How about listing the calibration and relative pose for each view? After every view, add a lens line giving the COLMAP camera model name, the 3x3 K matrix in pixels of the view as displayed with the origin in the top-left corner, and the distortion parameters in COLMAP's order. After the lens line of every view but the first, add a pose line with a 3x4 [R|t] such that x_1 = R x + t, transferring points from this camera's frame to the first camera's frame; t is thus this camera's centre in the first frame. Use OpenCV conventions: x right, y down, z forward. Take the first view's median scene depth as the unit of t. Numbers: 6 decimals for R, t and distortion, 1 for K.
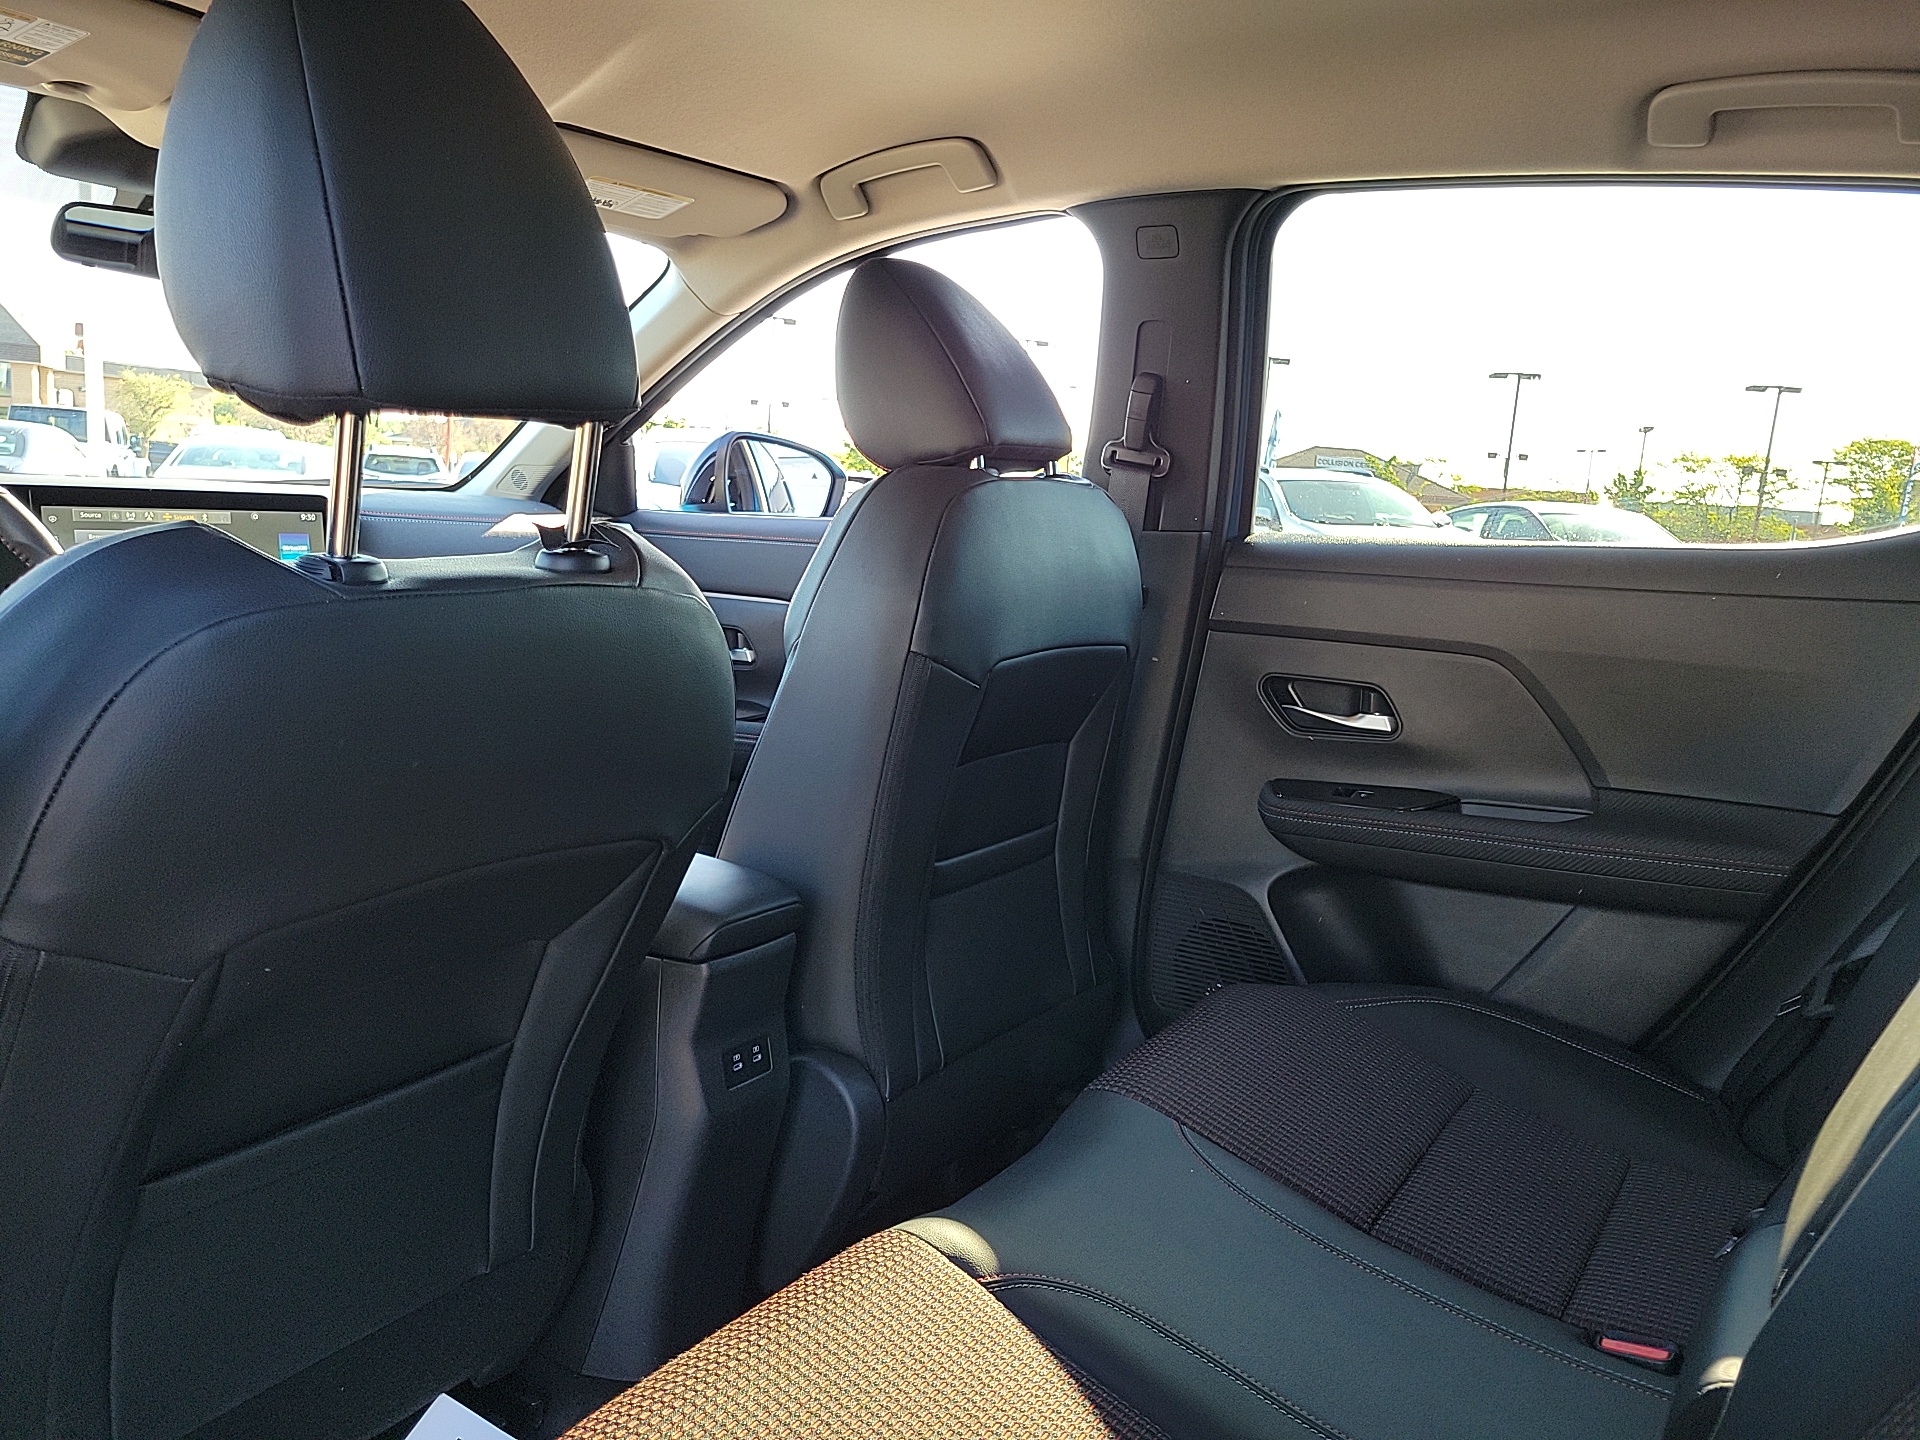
lens RADIAL K [[1487.5, 0, 931.1], [0, 1487.5, 723.8], [0, 0, 1]] dist [0.009741, -0.012429]
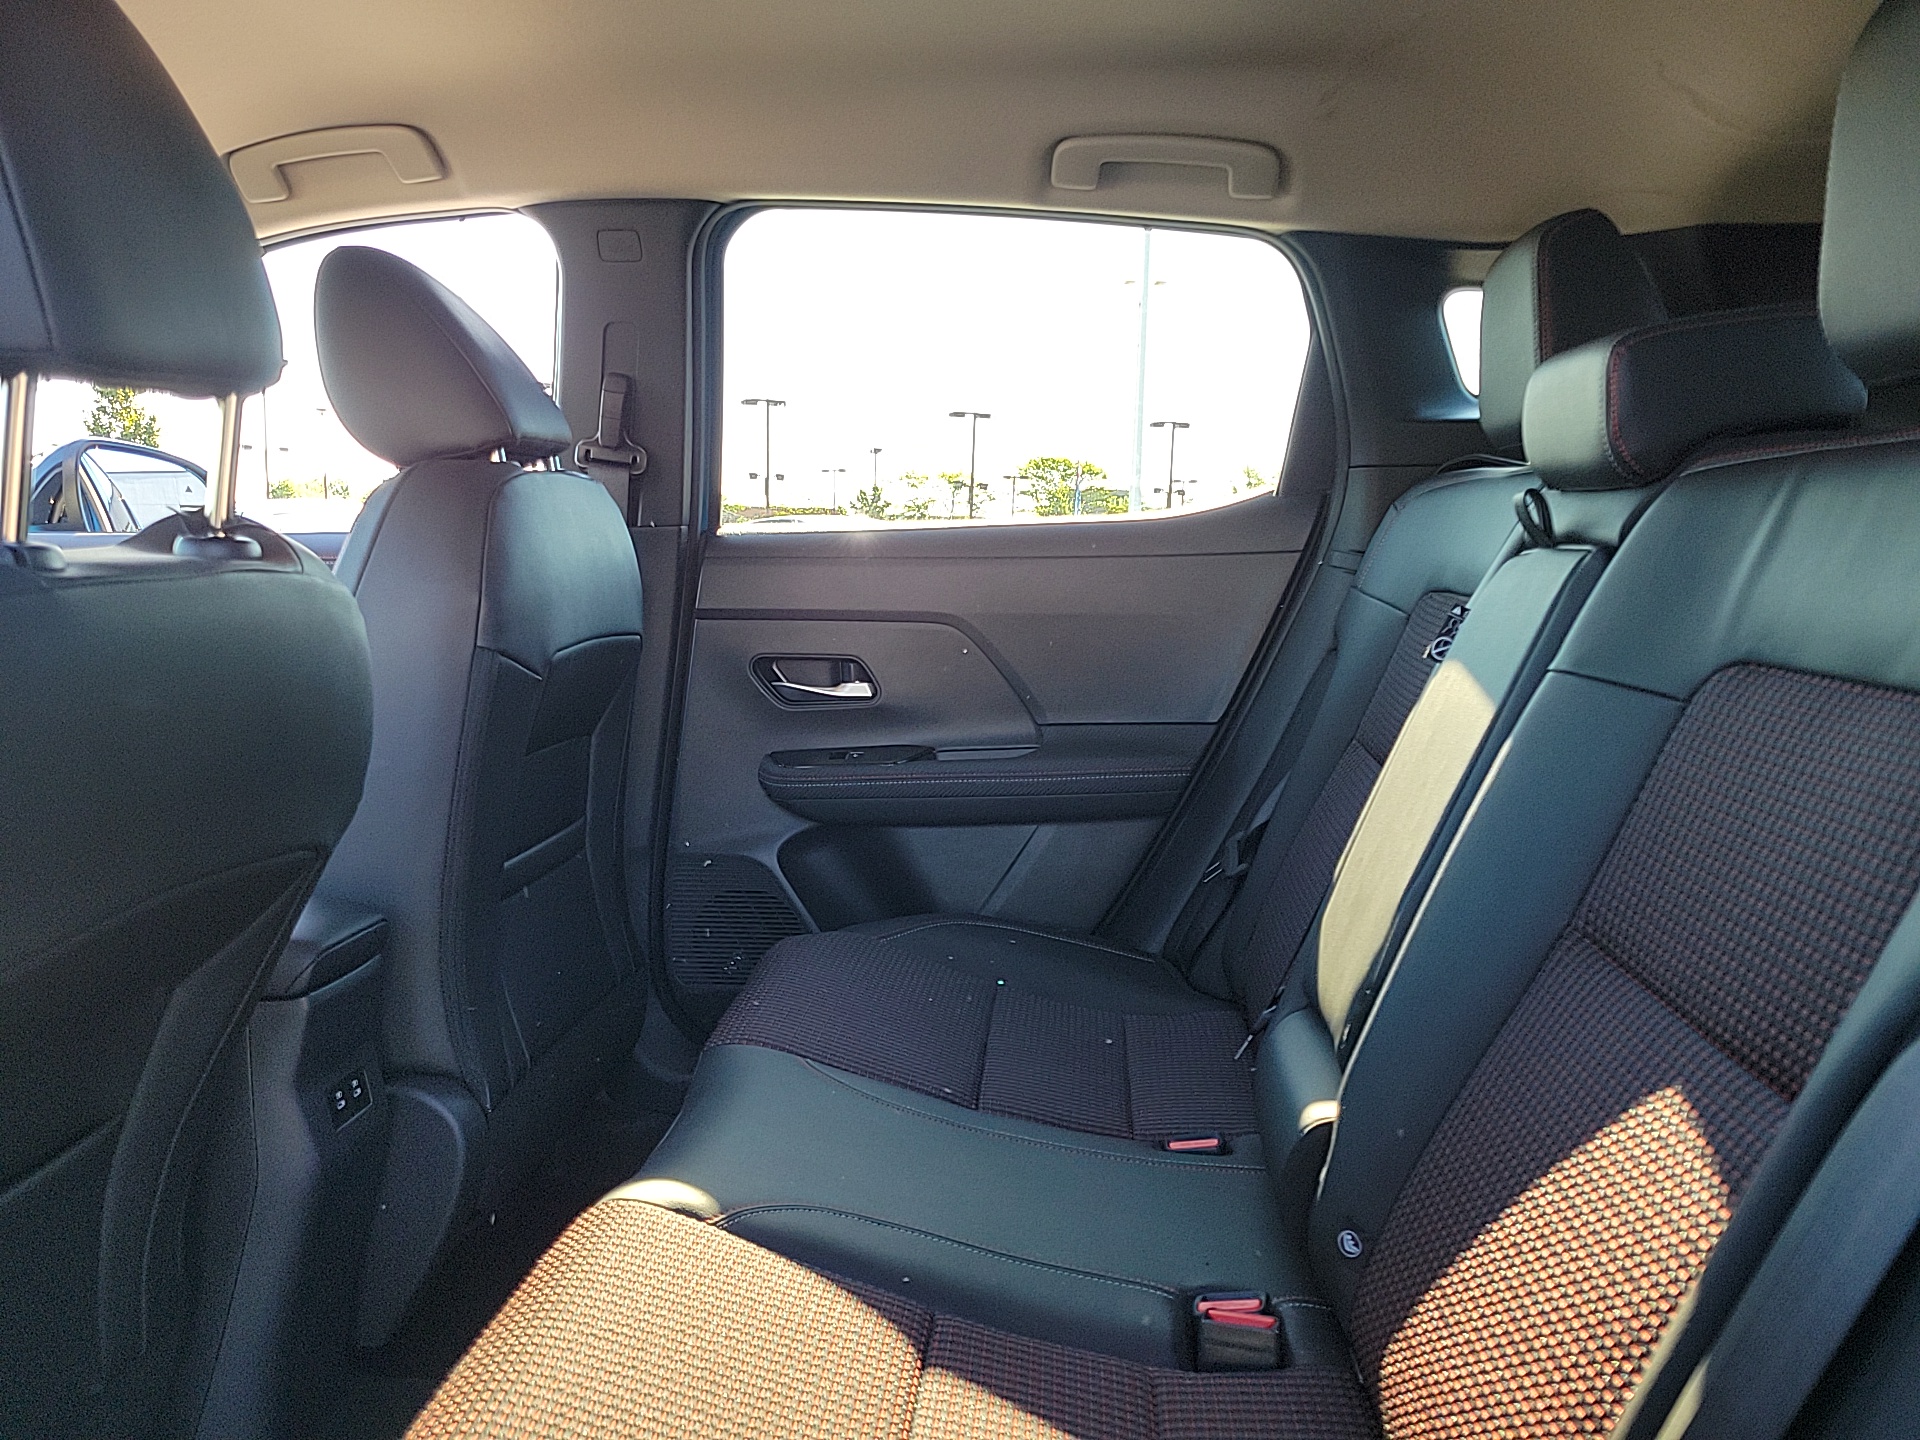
lens RADIAL K [[1471.8, 0, 957.1], [0, 1471.8, 746.3], [0, 0, 1]] dist [0.012823, 0.003457]
pose [[0.867846, -0.108359, 0.484872, -0.176924], [0.110090, 0.993607, 0.025008, 0.022111], [-0.484482, 0.031677, 0.874228, 0.000386]]
